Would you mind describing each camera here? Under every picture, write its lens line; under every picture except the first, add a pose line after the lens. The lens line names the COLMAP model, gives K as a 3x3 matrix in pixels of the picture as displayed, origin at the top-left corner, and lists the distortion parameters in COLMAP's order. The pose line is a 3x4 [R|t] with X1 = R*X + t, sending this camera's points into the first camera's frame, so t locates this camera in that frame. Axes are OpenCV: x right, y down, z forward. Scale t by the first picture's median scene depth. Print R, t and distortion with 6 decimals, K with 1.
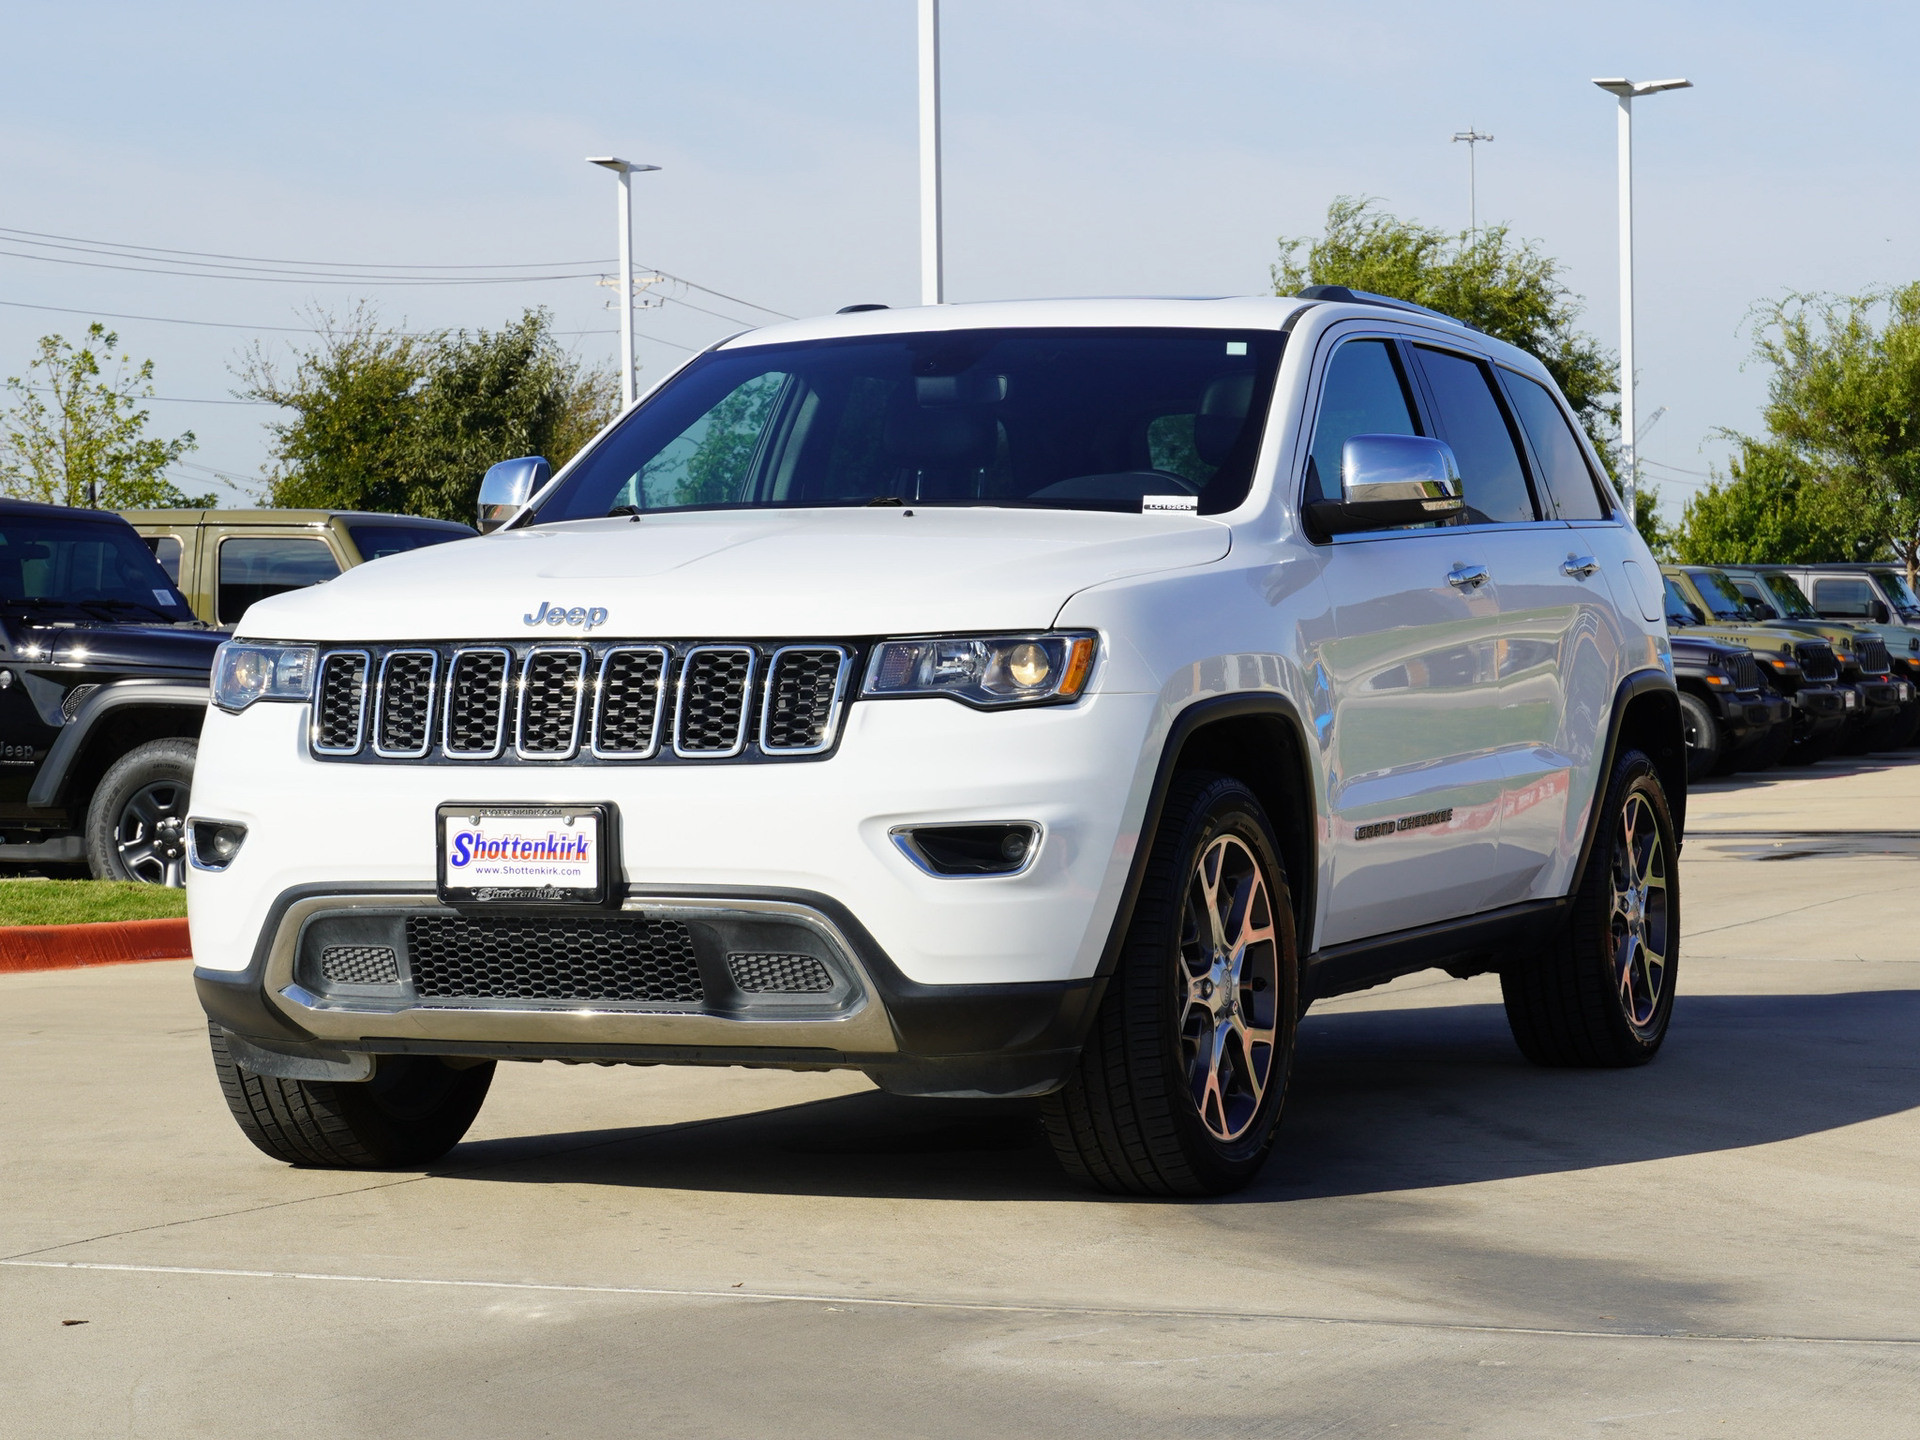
lens RADIAL K [[4664.8, 0, 971.7], [0, 4664.8, 764.3], [0, 0, 1]] dist [0.048605, -0.016999]
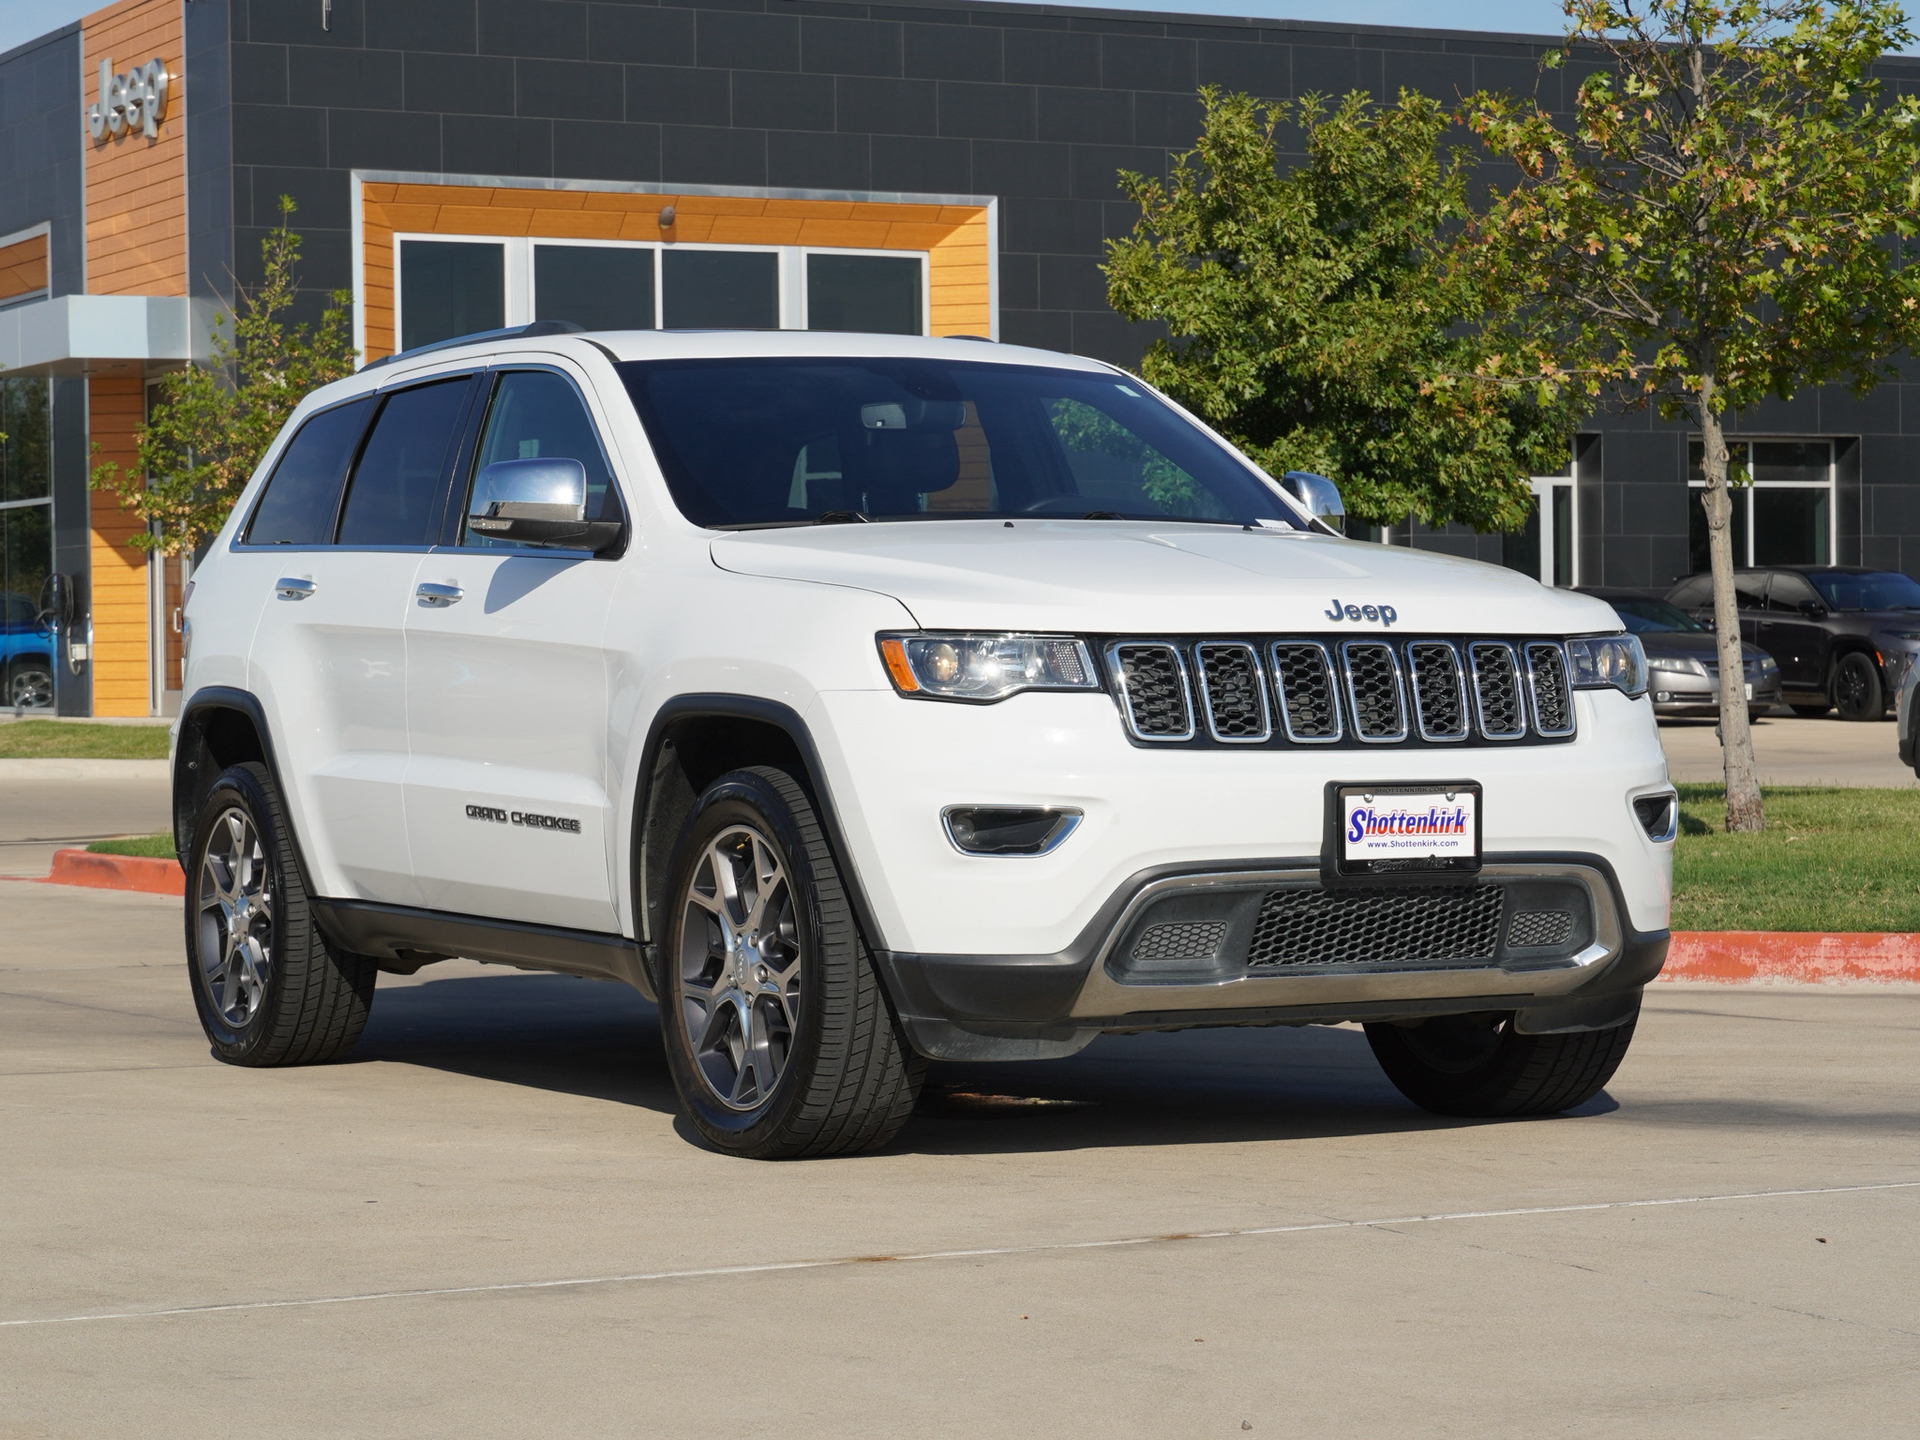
lens RADIAL K [[4469.8, 0, 805.3], [0, 4469.8, 727.4], [0, 0, 1]] dist [0.007927, 0.098578]
pose [[0.664143, -0.002004, 0.747603, -0.946594], [0.017476, 0.999765, -0.012846, 0.006298], [-0.747401, 0.021597, 0.664022, 0.393201]]
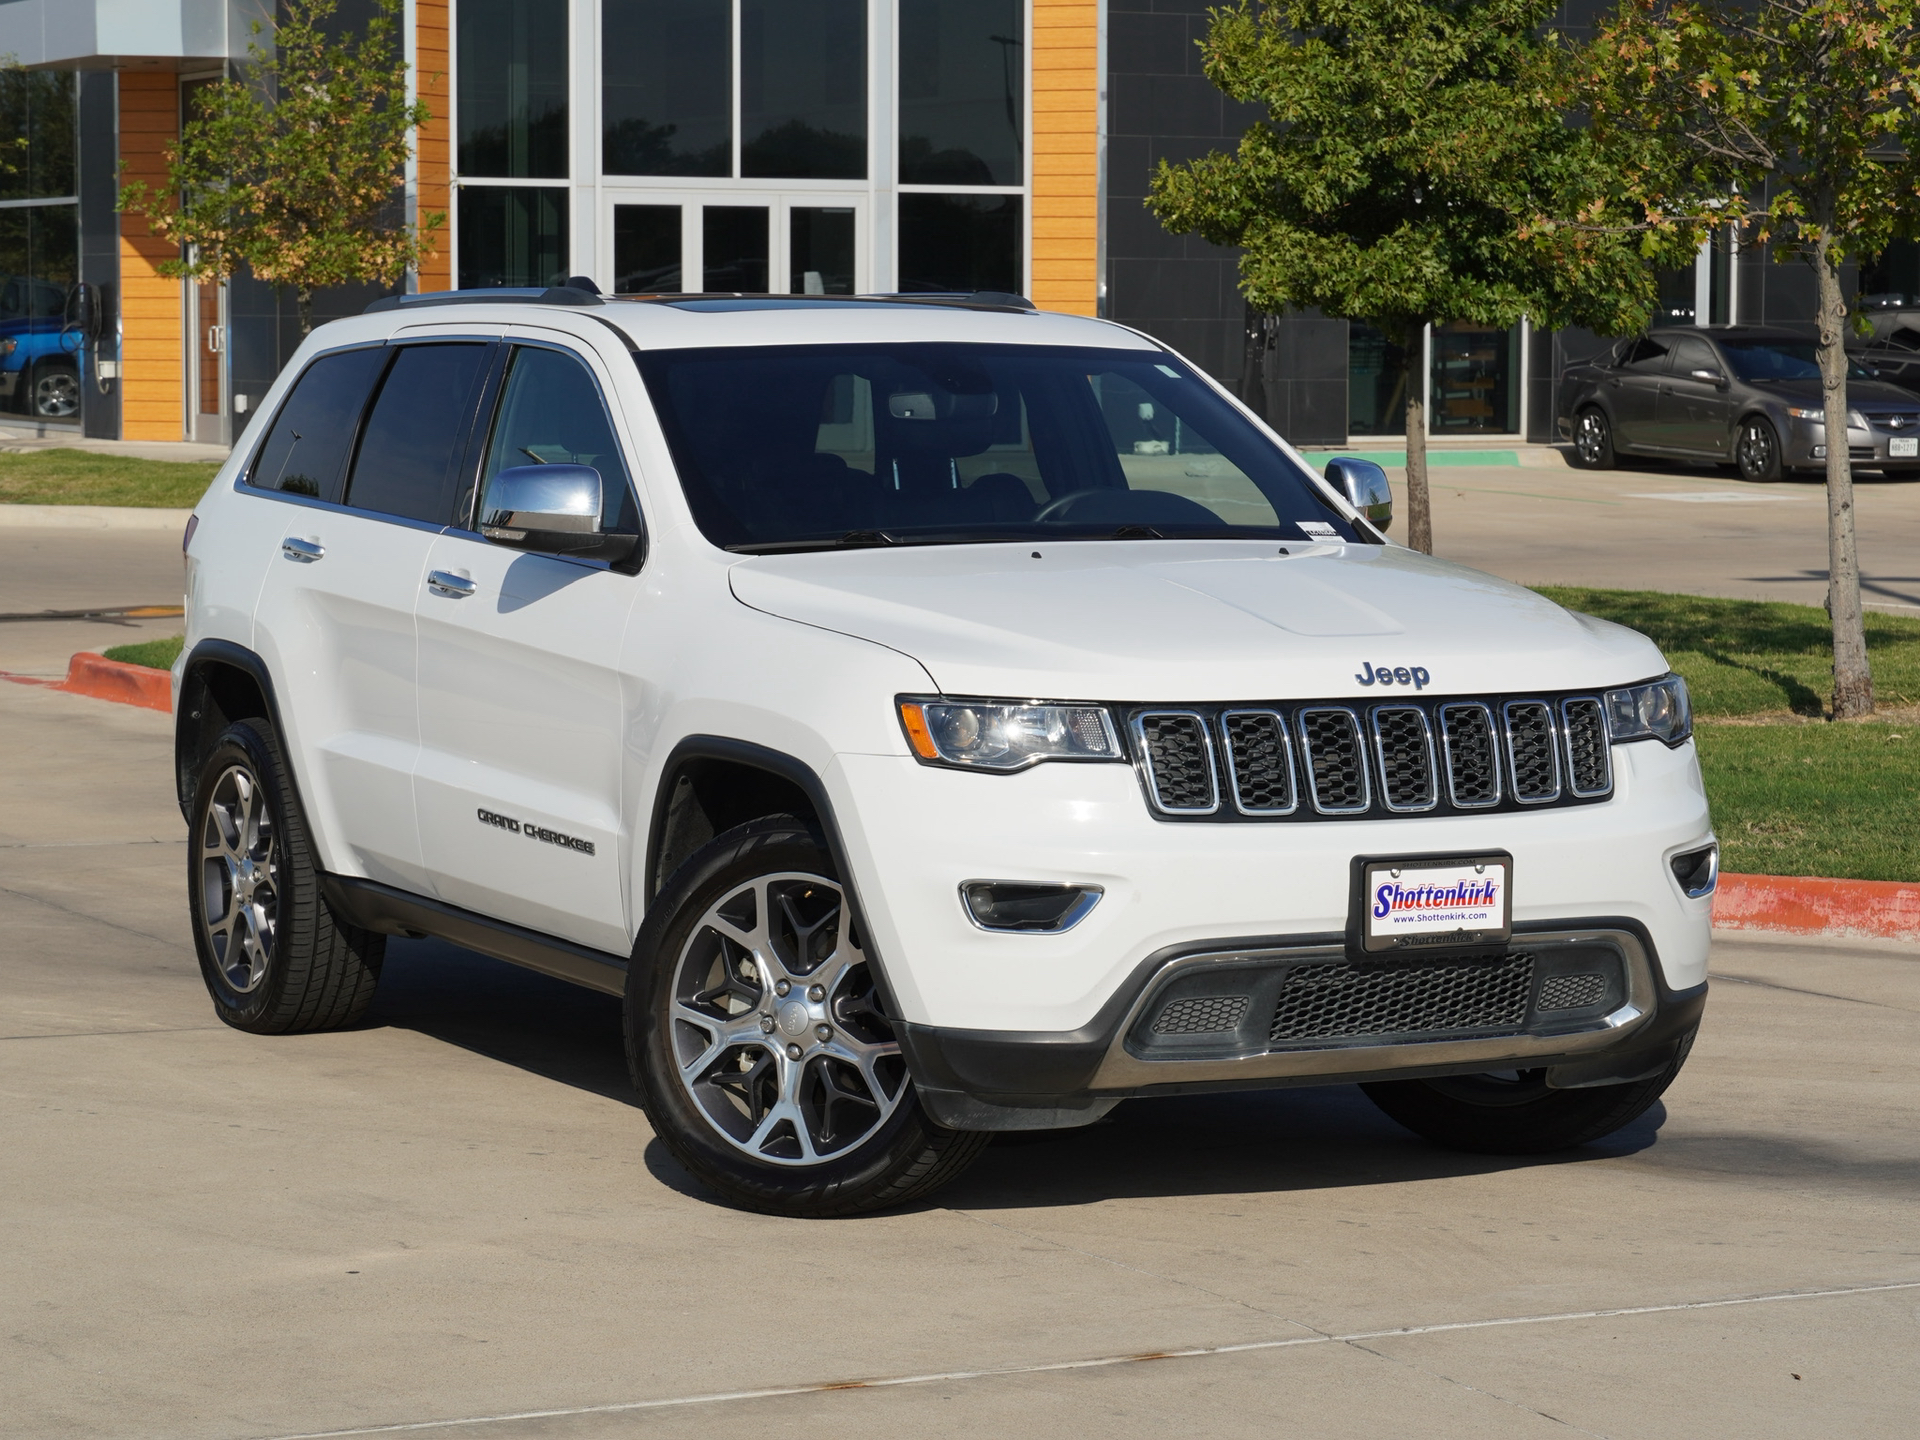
lens RADIAL K [[4864.6, 0, 960.0], [0, 4864.6, 720.0], [0, 0, 1]] dist [-0.019966, 0.259065]
pose [[0.655607, -0.044870, 0.753768, -0.981487], [0.007088, 0.998555, 0.053277, -0.080762], [-0.755069, -0.029586, 0.654978, 0.336542]]
